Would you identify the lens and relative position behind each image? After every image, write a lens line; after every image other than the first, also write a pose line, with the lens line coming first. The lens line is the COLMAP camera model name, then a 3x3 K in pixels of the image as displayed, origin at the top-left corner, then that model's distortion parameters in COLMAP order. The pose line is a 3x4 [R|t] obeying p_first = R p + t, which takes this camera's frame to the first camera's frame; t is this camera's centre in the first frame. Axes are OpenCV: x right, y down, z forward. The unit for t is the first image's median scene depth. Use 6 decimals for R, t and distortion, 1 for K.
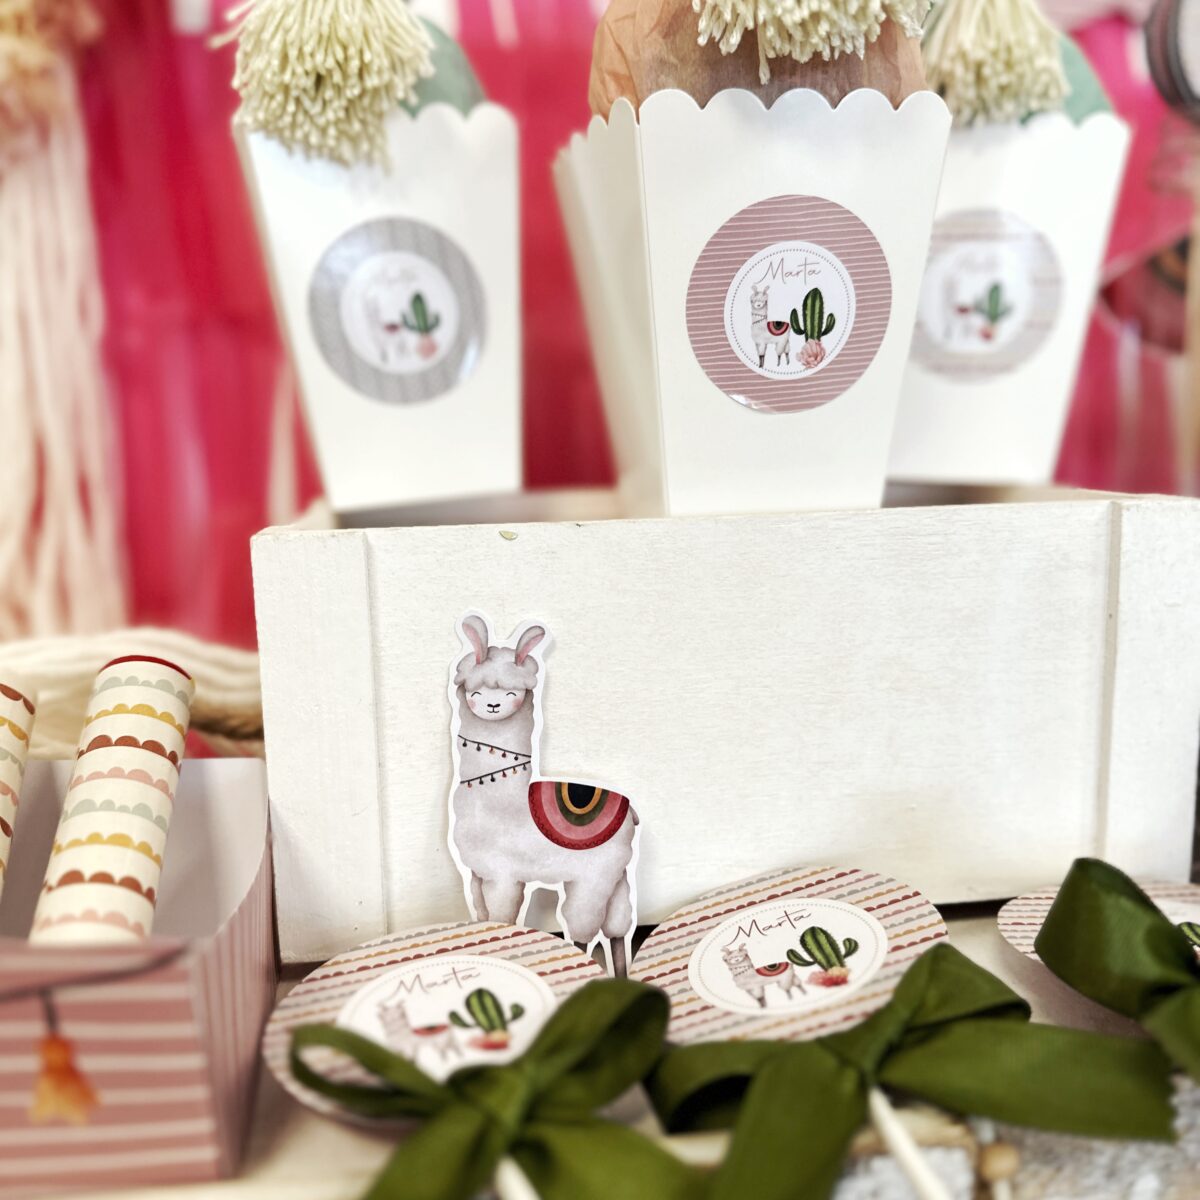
lens RADIAL K [[1162.2, 0, 600.0], [0, 1162.2, 600.0], [0, 0, 1]] dist [0.120870, -0.324742]
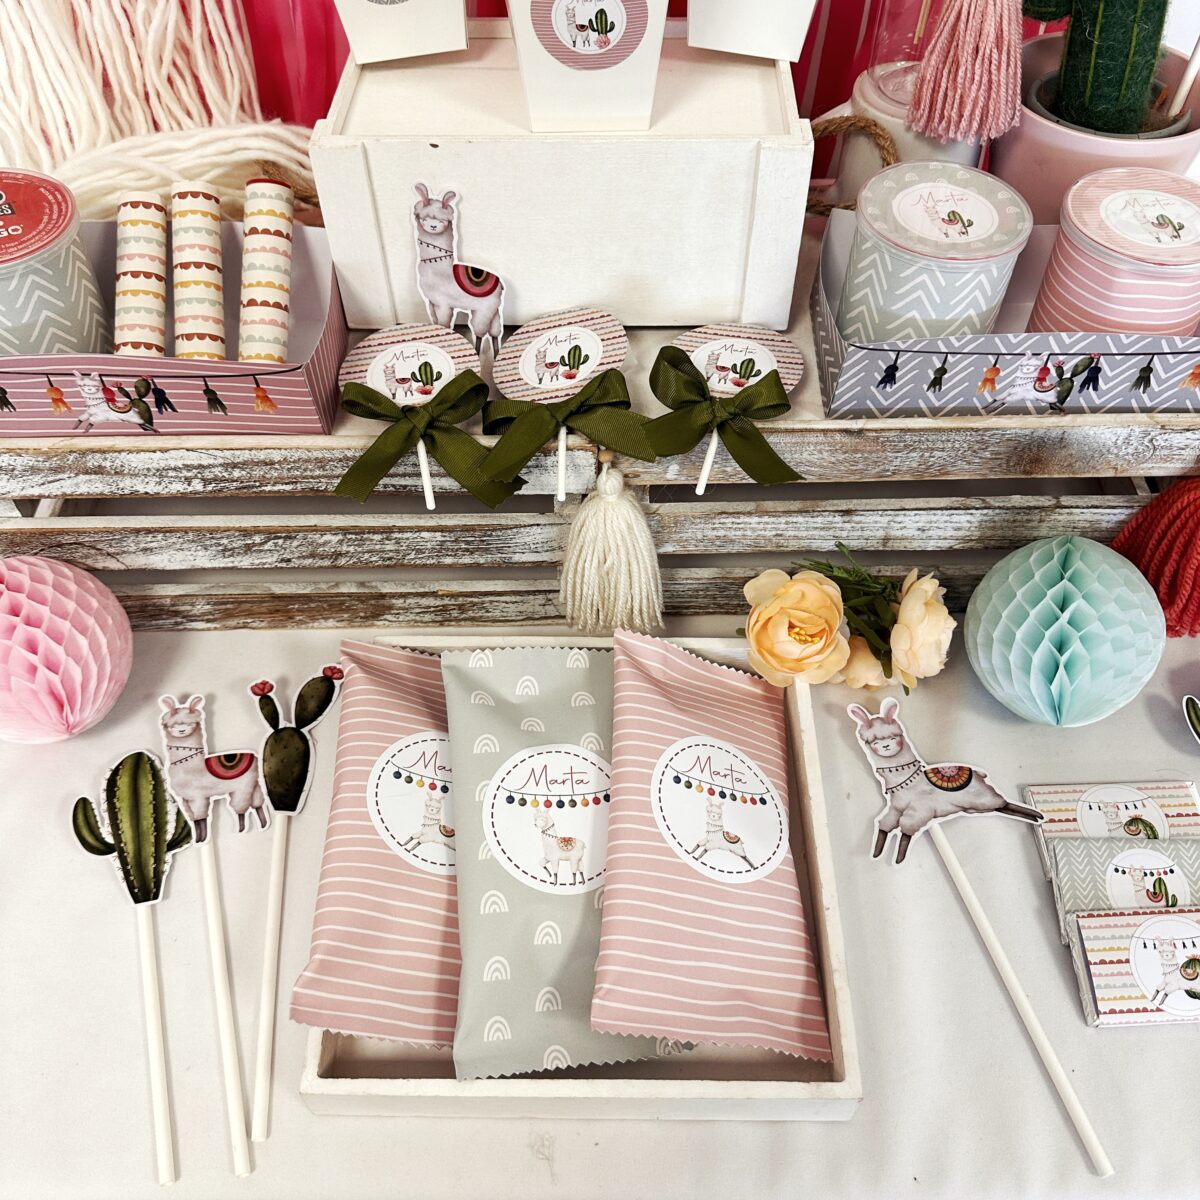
lens RADIAL K [[1127.6, 0, 600.0], [0, 1127.6, 600.0], [0, 0, 1]] dist [0.210545, -0.536113]
pose [[0.988752, 0.123622, -0.084191, 0.450324], [-0.036538, 0.745486, 0.665519, -0.776451], [0.145036, -0.654957, 0.741617, -0.889835]]
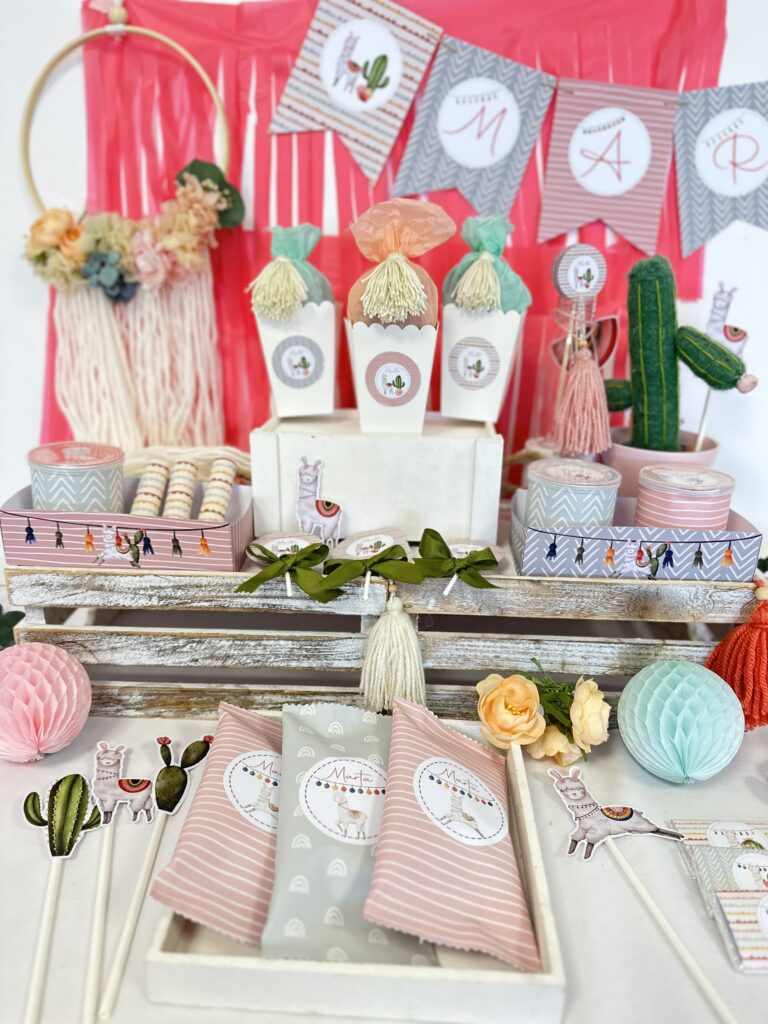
lens RADIAL K [[727.1, 0, 386.8], [0, 727.1, 514.1], [0, 0, 1]] dist [0.096530, -0.167217]
pose [[0.981884, 0.097282, -0.162601, 0.581879], [-0.067700, 0.981613, 0.178471, -0.251316], [0.176974, -0.164229, 0.970417, -1.357948]]
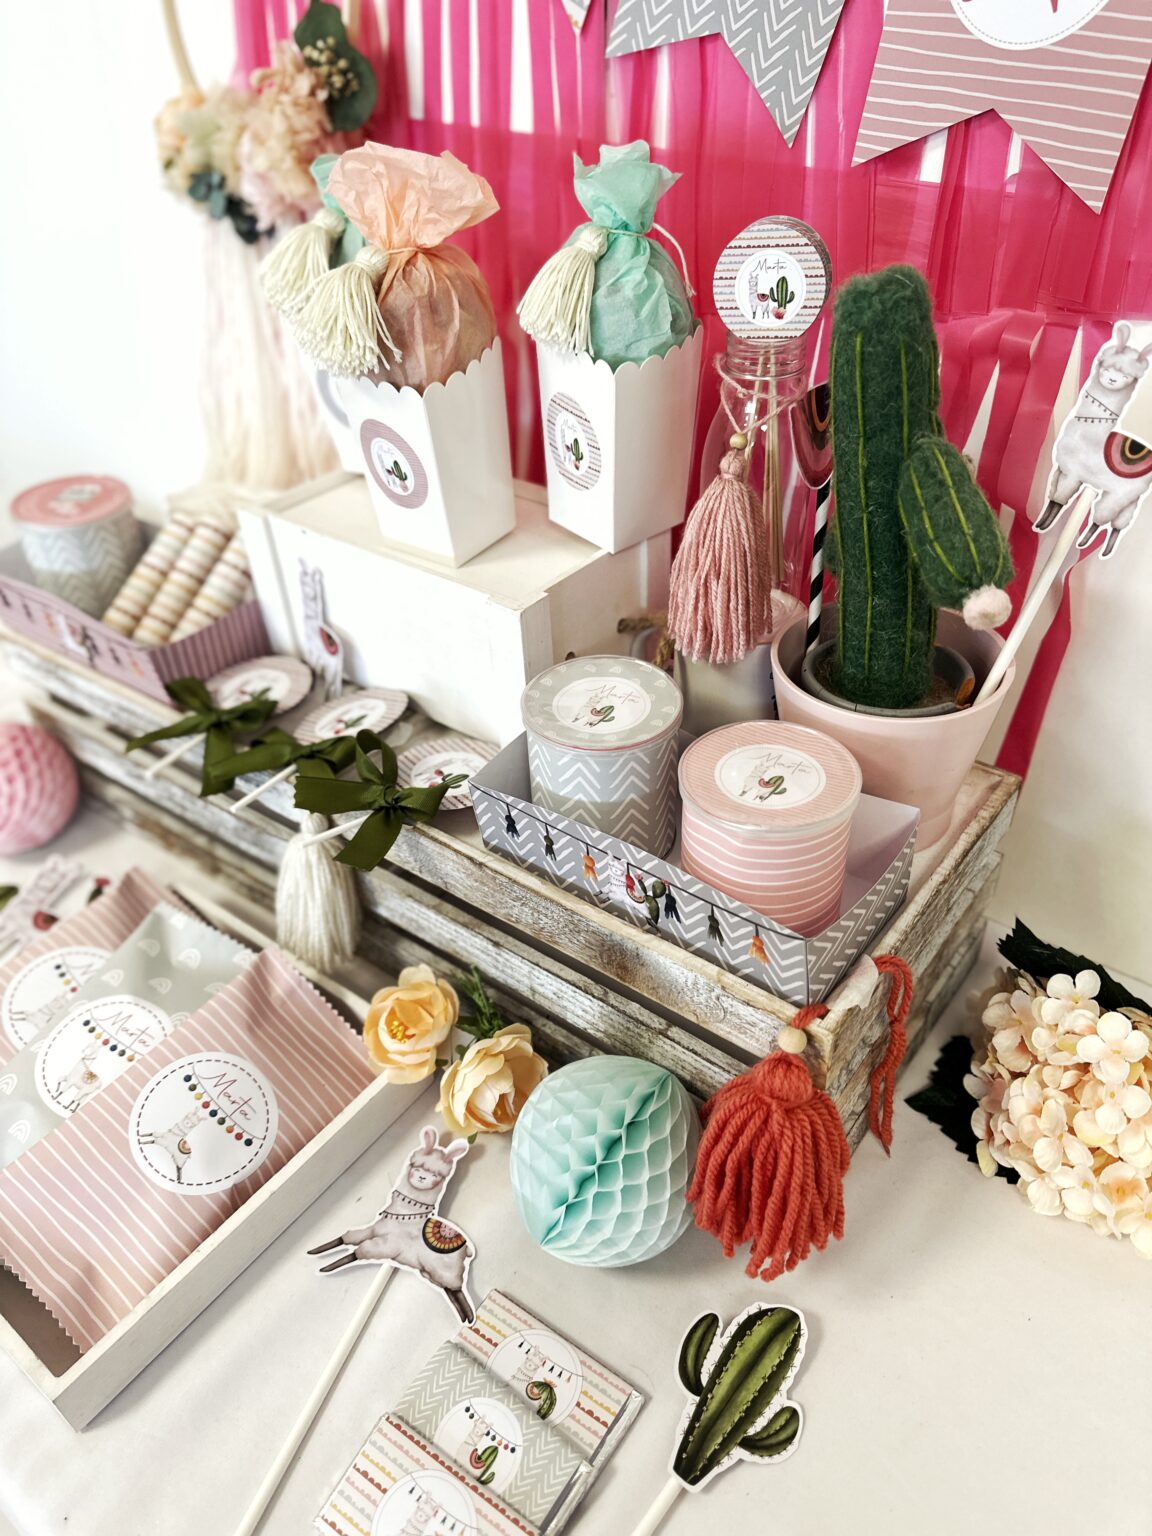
lens RADIAL K [[1125.3, 0, 578.7], [0, 1125.3, 769.4], [0, 0, 1]] dist [0.093599, -0.185267]
pose [[0.691966, 0.425150, -0.583464, 1.965191], [-0.080983, 0.848811, 0.522458, -0.940413], [0.717373, -0.314272, 0.621778, -0.261744]]
